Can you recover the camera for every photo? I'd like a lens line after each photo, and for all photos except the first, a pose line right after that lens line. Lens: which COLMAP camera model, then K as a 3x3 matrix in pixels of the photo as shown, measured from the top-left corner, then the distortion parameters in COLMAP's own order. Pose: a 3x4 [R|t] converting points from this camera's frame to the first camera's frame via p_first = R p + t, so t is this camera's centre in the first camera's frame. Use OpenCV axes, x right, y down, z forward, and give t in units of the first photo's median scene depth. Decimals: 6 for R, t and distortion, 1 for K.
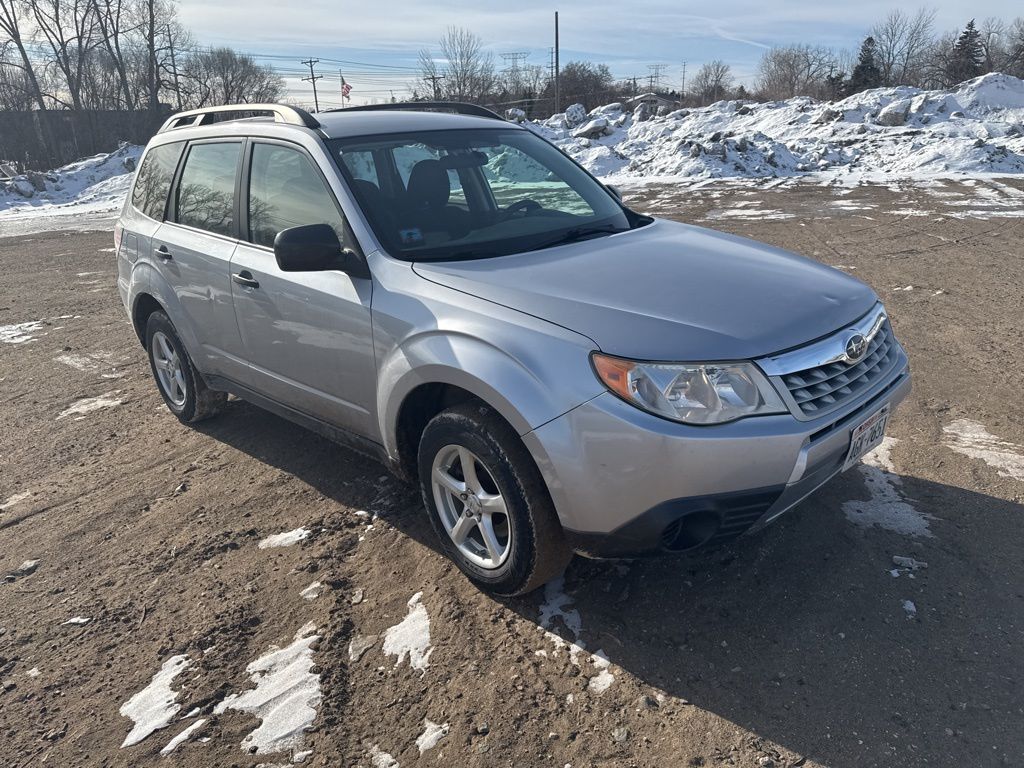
lens RADIAL K [[728.6, 0, 518.3], [0, 728.6, 382.1], [0, 0, 1]] dist [0.029261, -0.031500]
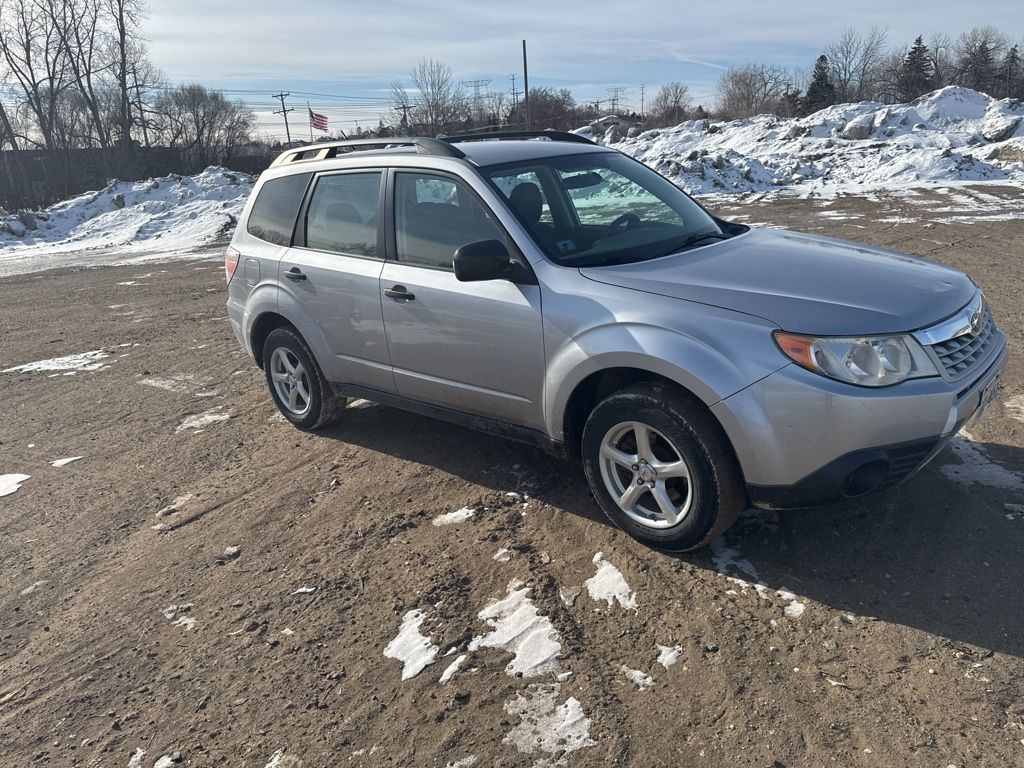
lens RADIAL K [[727.2, 0, 506.2], [0, 727.2, 378.4], [0, 0, 1]] dist [0.042085, -0.047334]
pose [[0.998938, -0.039494, 0.023745, -0.184113], [0.040309, 0.998578, -0.034902, 0.029676], [-0.022333, 0.035822, 0.999109, -0.093849]]
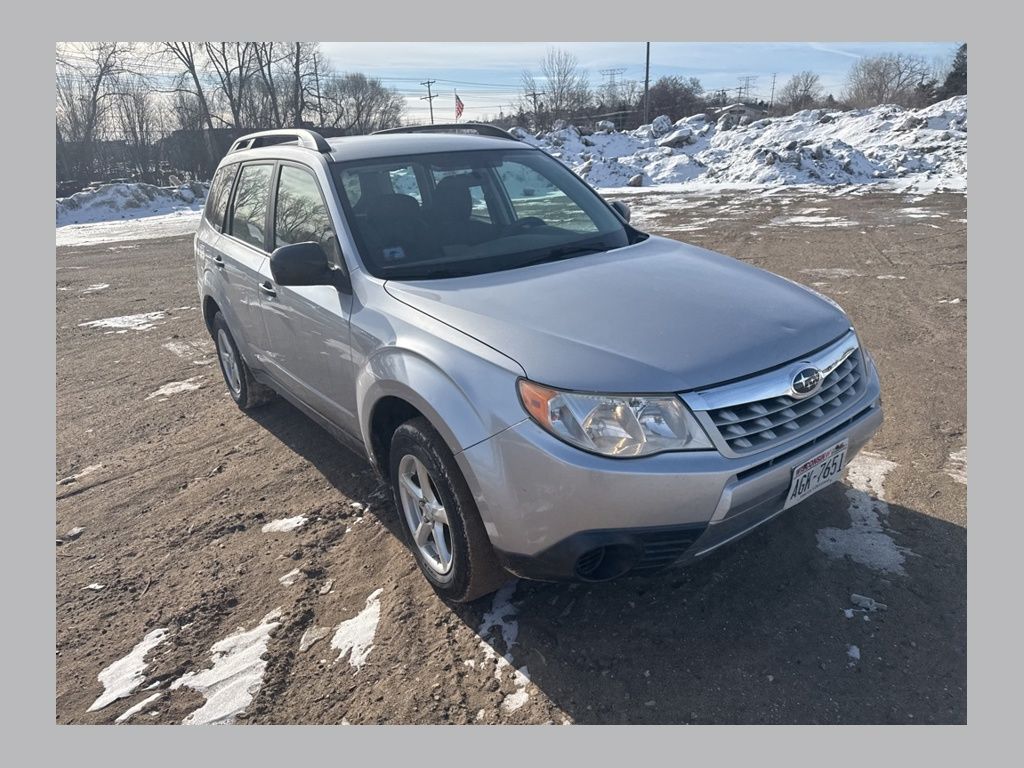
lens RADIAL K [[652.2, 0, 507.1], [0, 652.2, 381.1], [0, 0, 1]] dist [0.003702, -0.001297]
pose [[0.988180, 0.041541, -0.147561, 0.109540], [-0.038347, 0.998966, 0.024429, -0.029575], [0.148424, -0.018482, 0.988751, 0.051643]]
